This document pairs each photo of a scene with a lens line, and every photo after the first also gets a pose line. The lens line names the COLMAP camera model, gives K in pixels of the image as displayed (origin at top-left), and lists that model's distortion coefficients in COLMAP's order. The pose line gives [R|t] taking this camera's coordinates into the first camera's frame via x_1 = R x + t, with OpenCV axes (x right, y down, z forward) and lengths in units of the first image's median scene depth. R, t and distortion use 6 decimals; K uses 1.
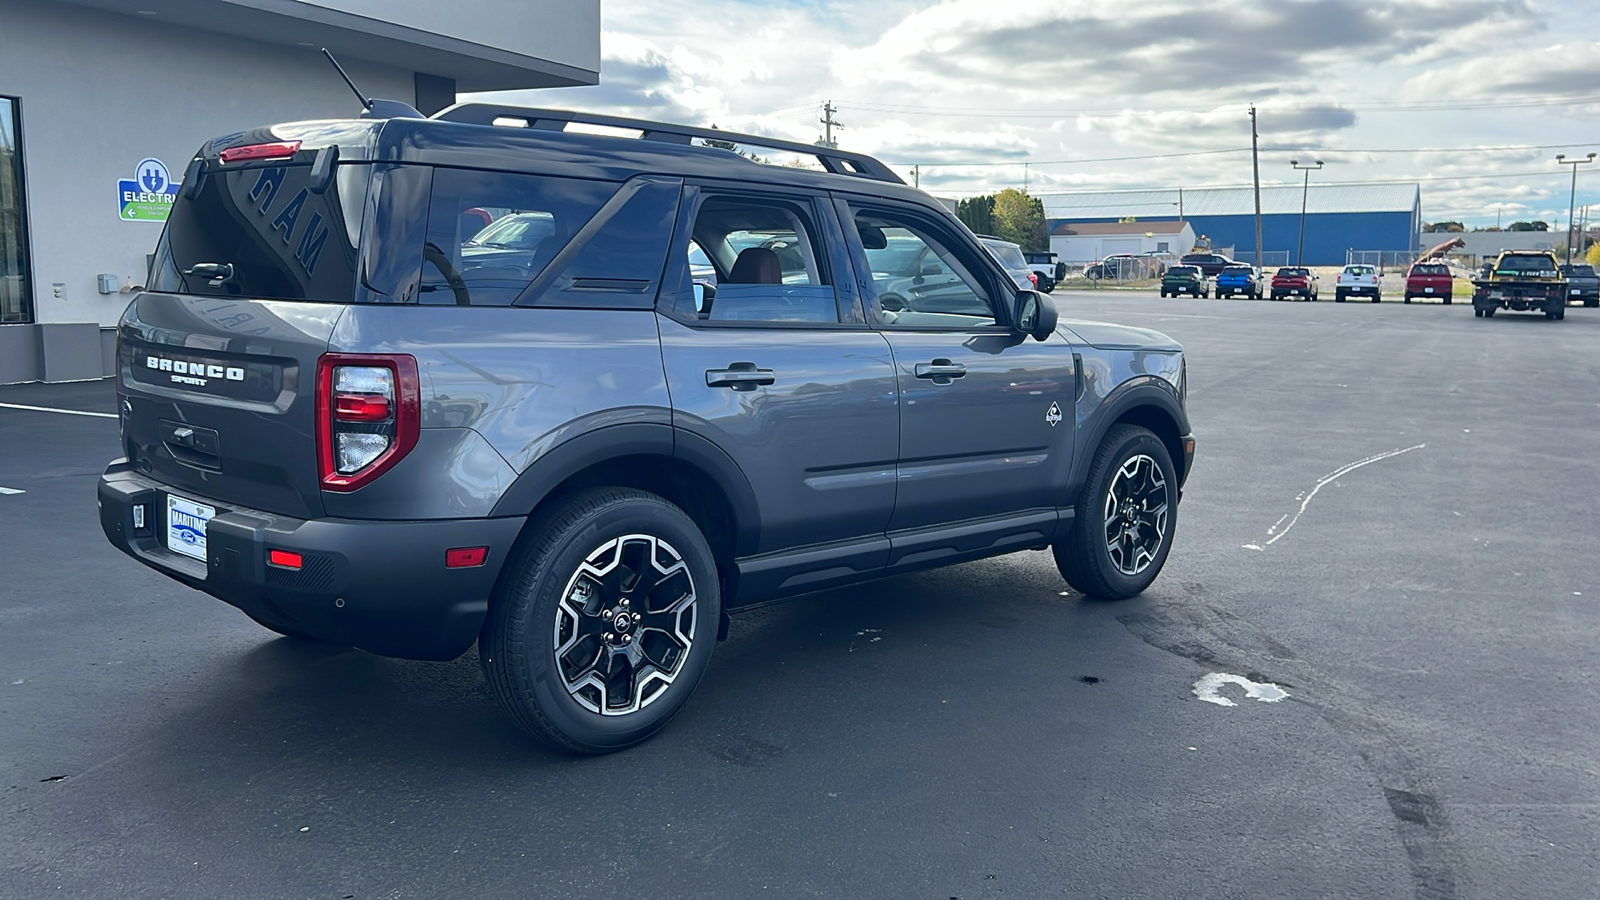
lens RADIAL K [[1371.4, 0, 798.0], [0, 1371.4, 432.6], [0, 0, 1]] dist [0.125216, -0.275447]
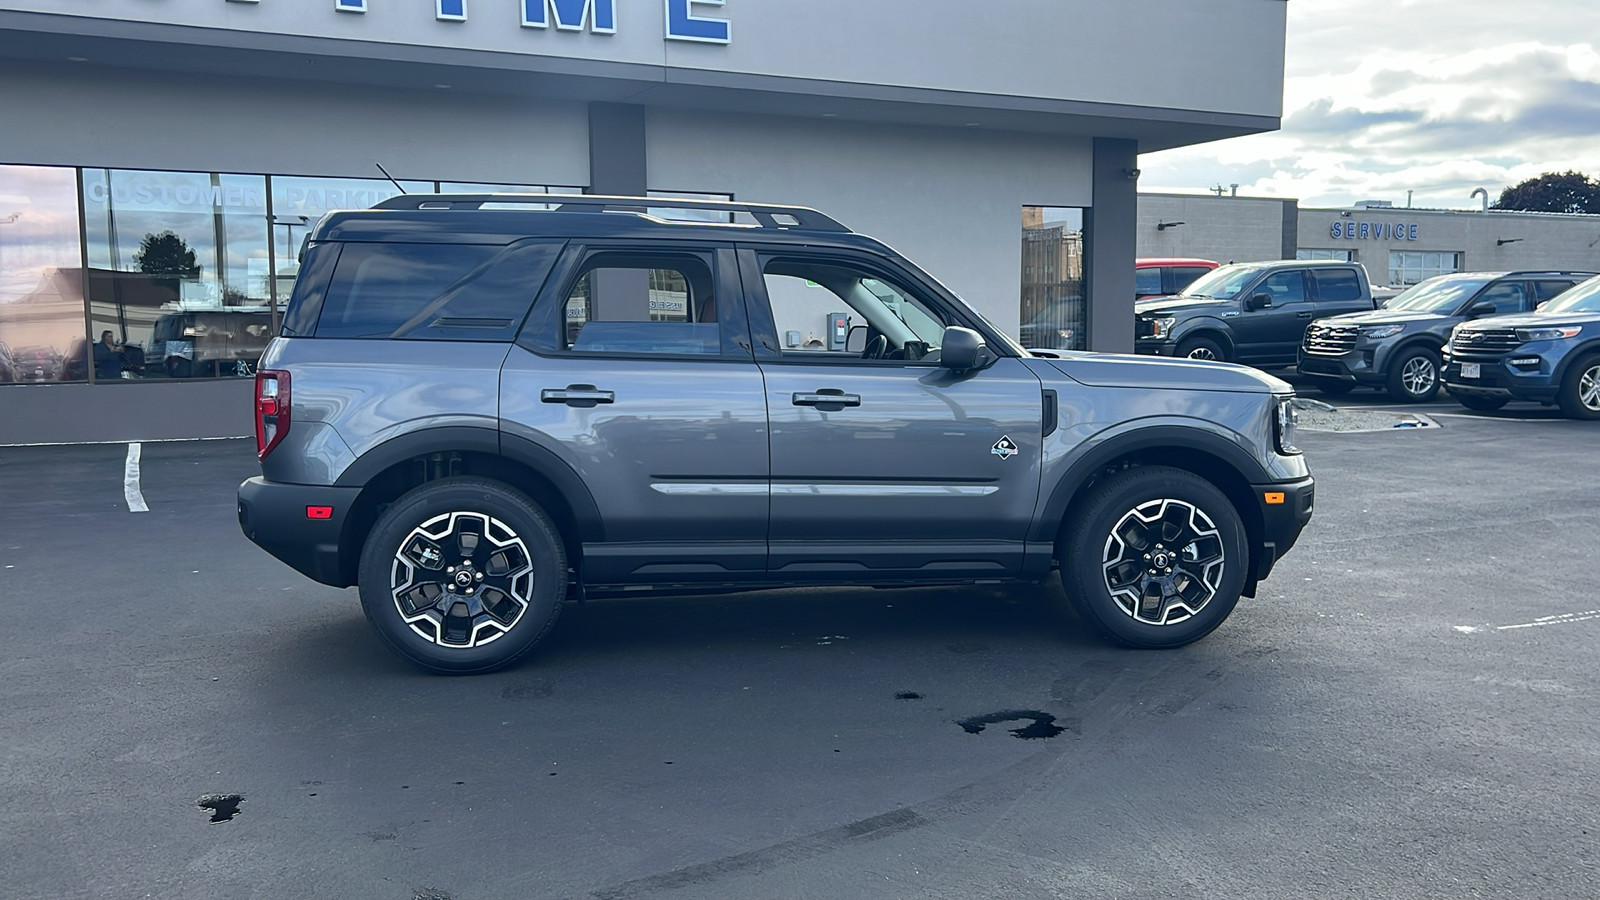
lens RADIAL K [[1374.3, 0, 792.4], [0, 1374.3, 445.8], [0, 0, 1]] dist [0.132960, -0.284402]
pose [[0.795918, 0.038601, -0.604173, 0.890914], [-0.057599, 0.998266, -0.012100, 0.008638], [0.602658, 0.044430, 0.796762, 0.123649]]
